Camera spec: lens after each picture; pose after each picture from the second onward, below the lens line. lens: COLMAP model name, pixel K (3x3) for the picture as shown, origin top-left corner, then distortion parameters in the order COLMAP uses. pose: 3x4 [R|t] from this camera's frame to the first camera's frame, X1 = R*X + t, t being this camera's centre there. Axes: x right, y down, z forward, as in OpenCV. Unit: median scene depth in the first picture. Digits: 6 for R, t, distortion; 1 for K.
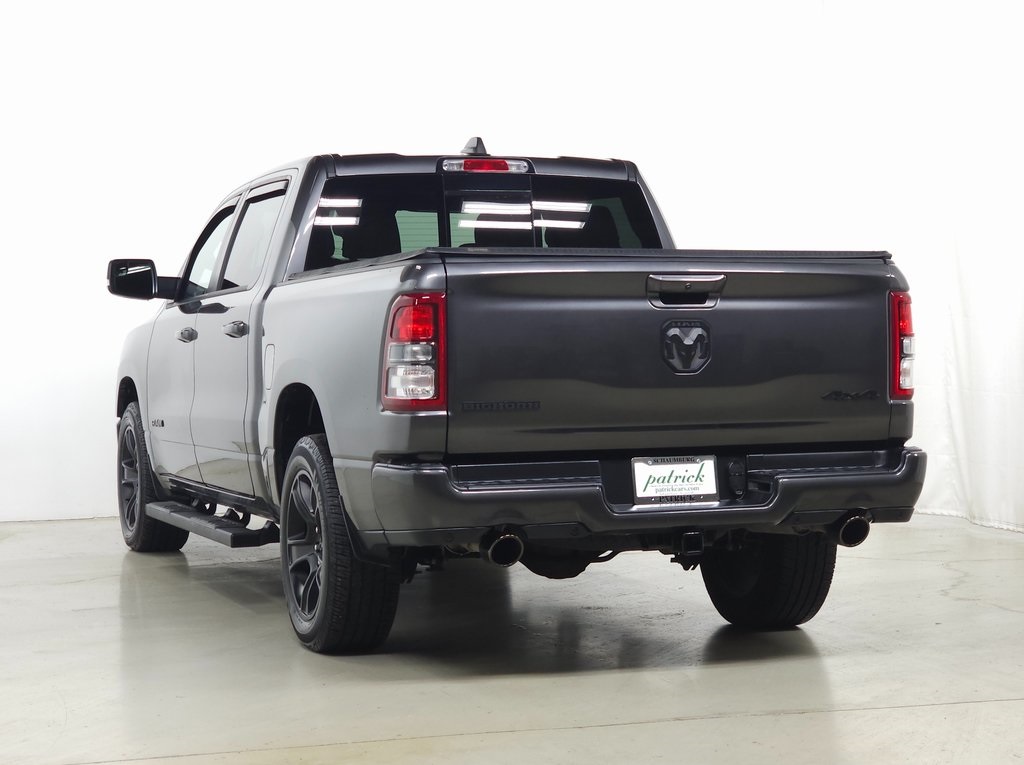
lens RADIAL K [[2162.2, 0, 543.2], [0, 2162.2, 384.6], [0, 0, 1]] dist [-0.870176, 12.712769]
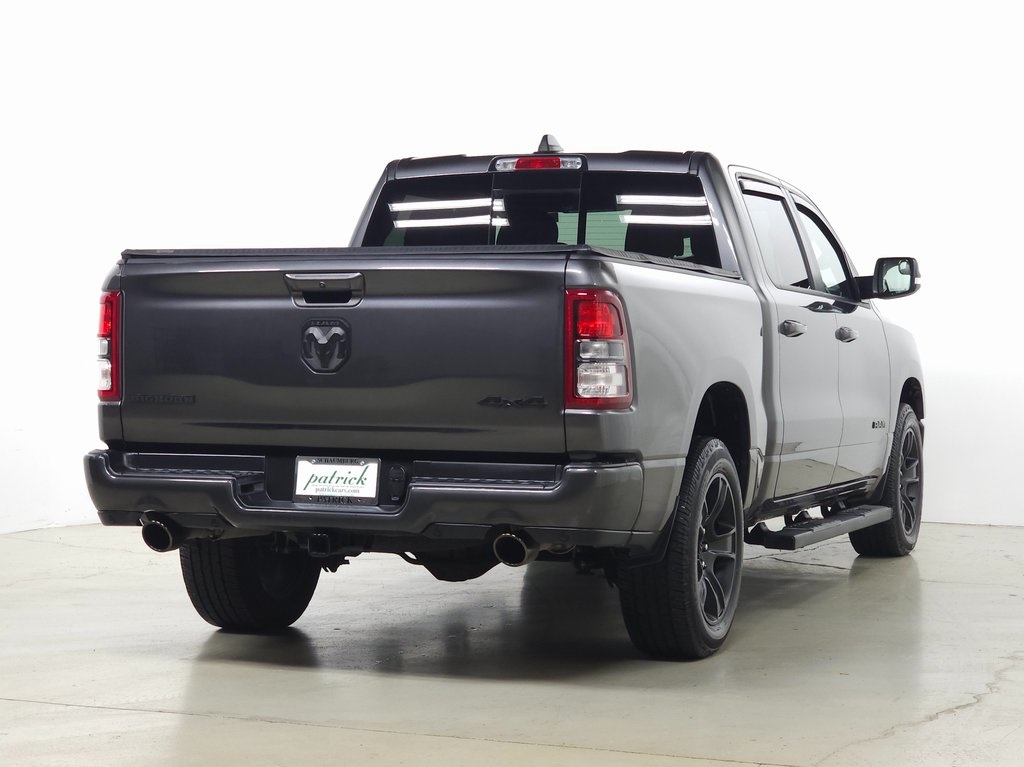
lens RADIAL K [[2162.2, 0, 543.2], [0, 2162.2, 385.6], [0, 0, 1]] dist [-0.870176, 12.712769]
pose [[0.764097, 0.027969, -0.644494, 0.768583], [-0.028664, 0.999545, 0.009393, -0.011392], [0.644464, 0.011297, 0.764551, 0.307544]]
